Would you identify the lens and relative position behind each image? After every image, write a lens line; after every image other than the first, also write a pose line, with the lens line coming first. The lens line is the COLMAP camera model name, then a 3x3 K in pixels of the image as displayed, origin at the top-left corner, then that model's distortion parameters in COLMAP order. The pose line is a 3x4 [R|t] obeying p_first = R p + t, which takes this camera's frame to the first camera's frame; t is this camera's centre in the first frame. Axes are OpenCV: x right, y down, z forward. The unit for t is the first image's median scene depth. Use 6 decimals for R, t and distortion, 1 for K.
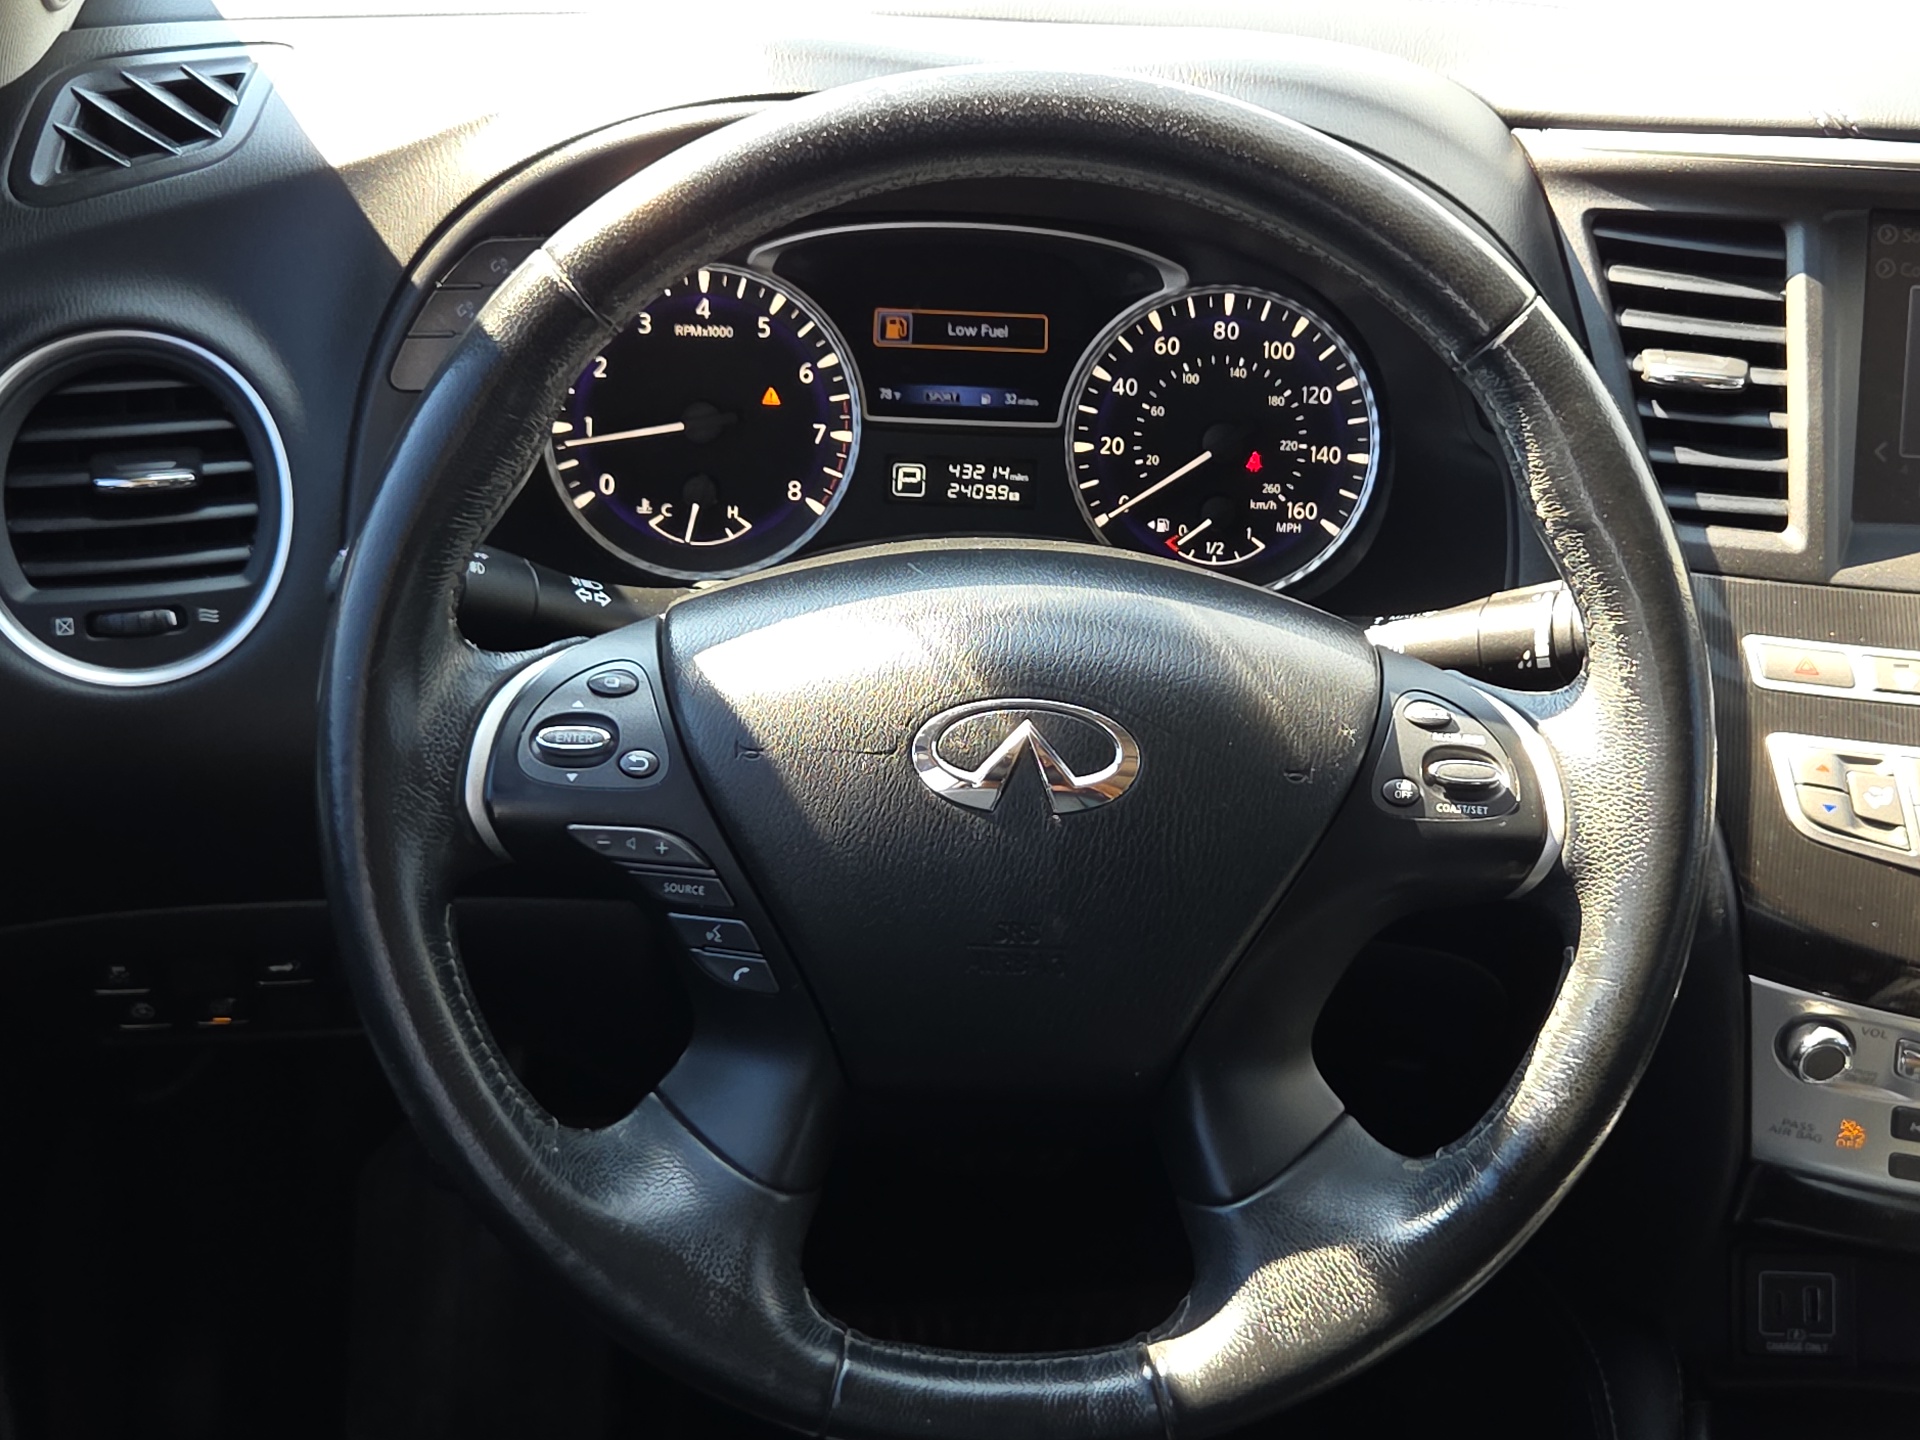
lens RADIAL K [[2825.7, 0, 984.3], [0, 2825.7, 680.2], [0, 0, 1]] dist [0.017106, 0.000000]
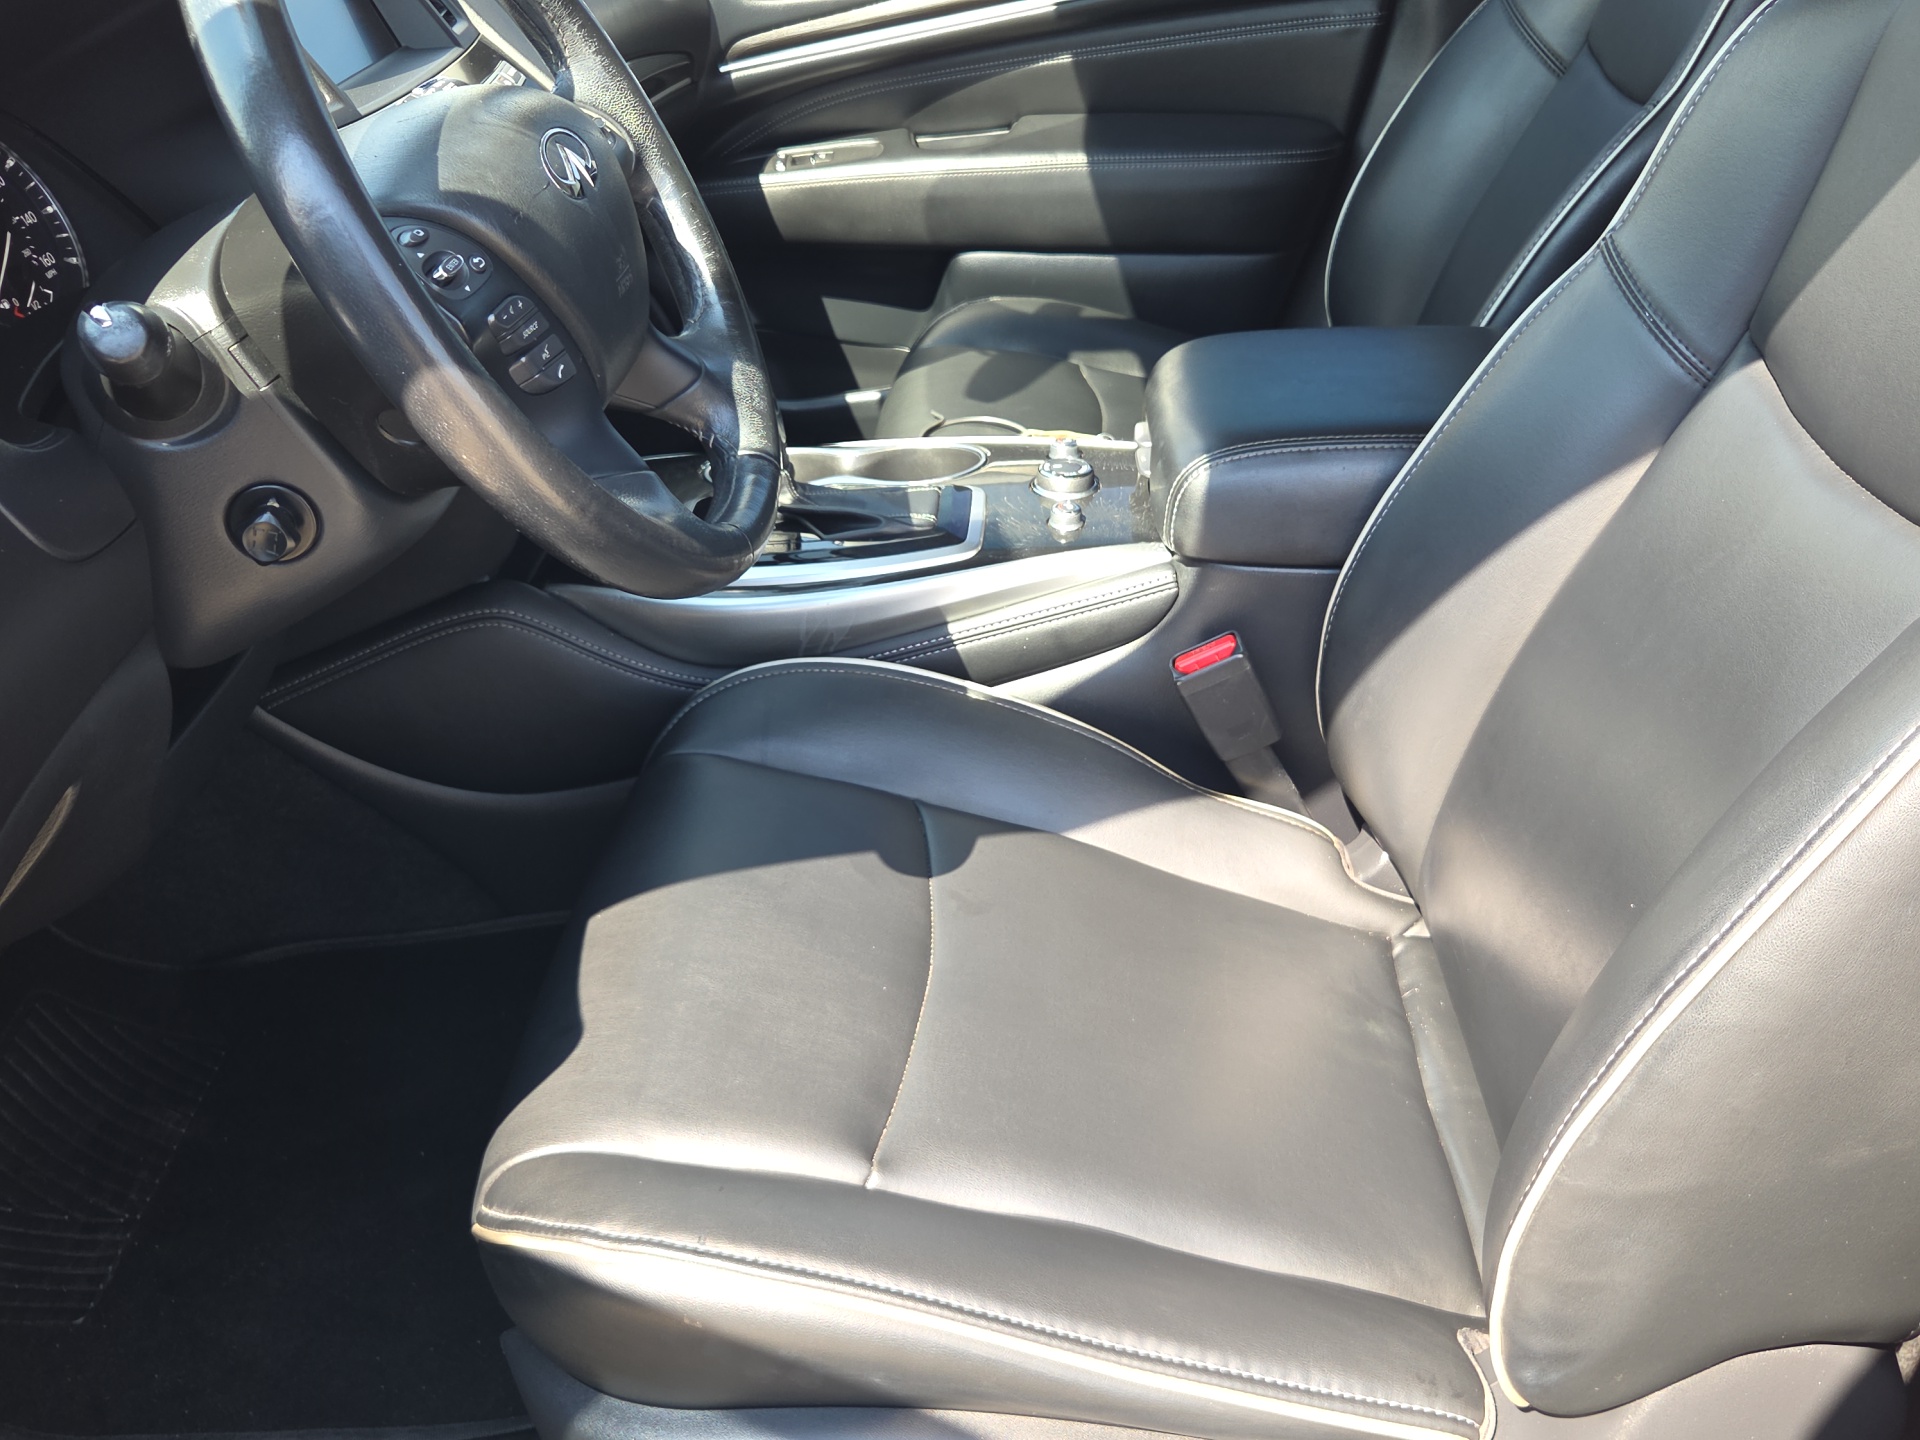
lens RADIAL K [[1774.9, 0, 972.0], [0, 1774.9, 723.5], [0, 0, 1]] dist [-0.010013, 0.000000]
pose [[0.063466, -0.558636, 0.826981, -0.727560], [0.503593, 0.733341, 0.456733, -0.062642], [-0.861607, 0.387475, 0.327867, 0.418740]]
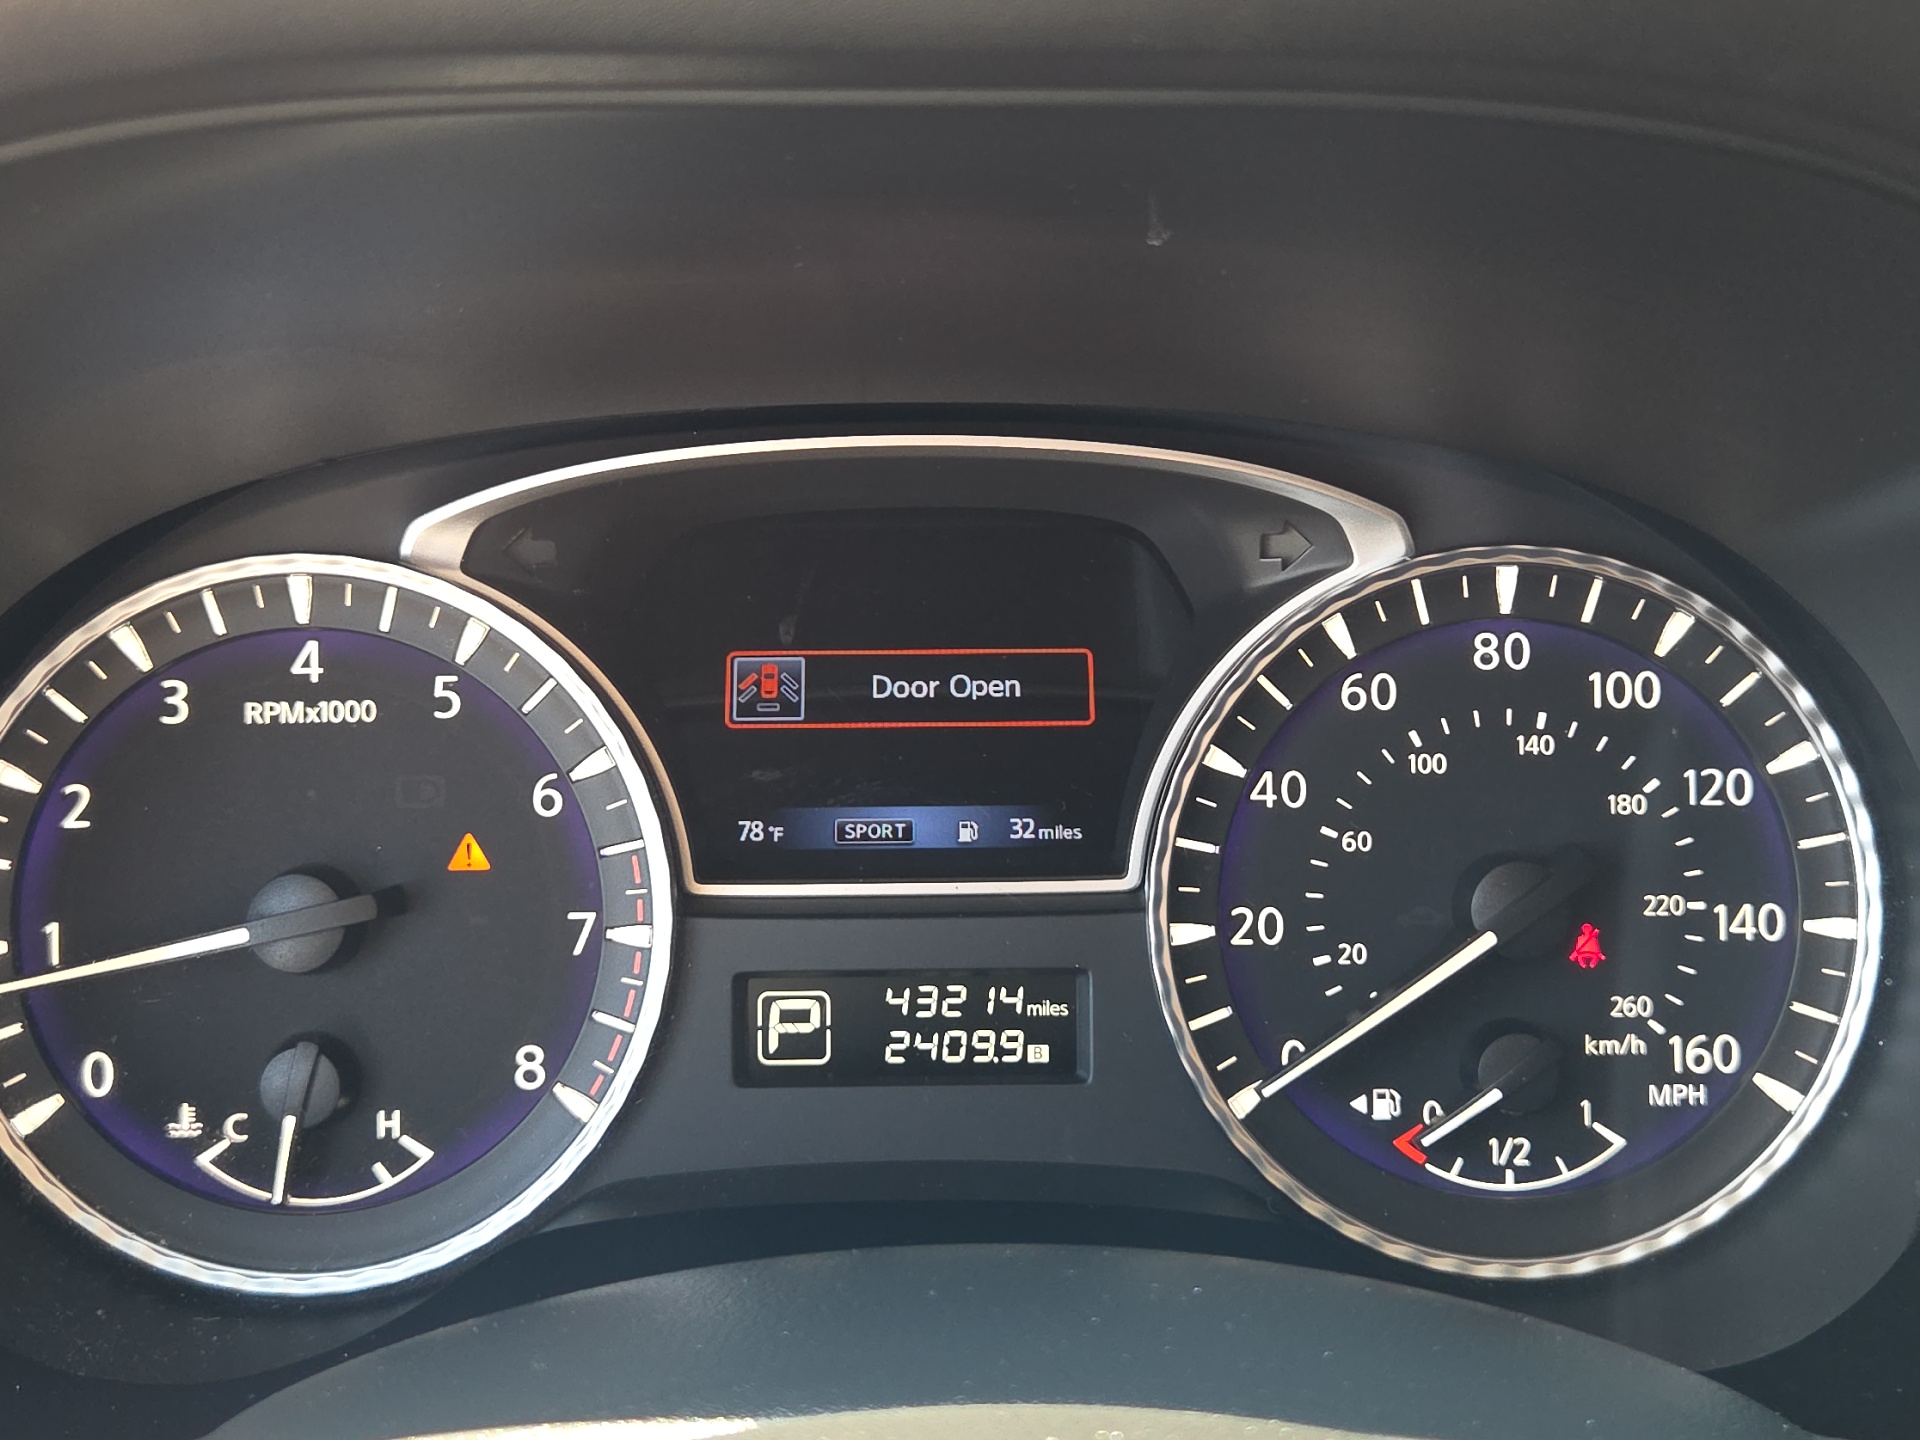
lens RADIAL K [[2556.2, 0, 968.3], [0, 2556.2, 671.4], [0, 0, 1]] dist [-0.000119, 0.000000]
pose [[0.998341, -0.051560, -0.025627, 0.013232], [0.047109, 0.987365, -0.151296, -0.065506], [0.033104, 0.149838, 0.988156, 0.615645]]
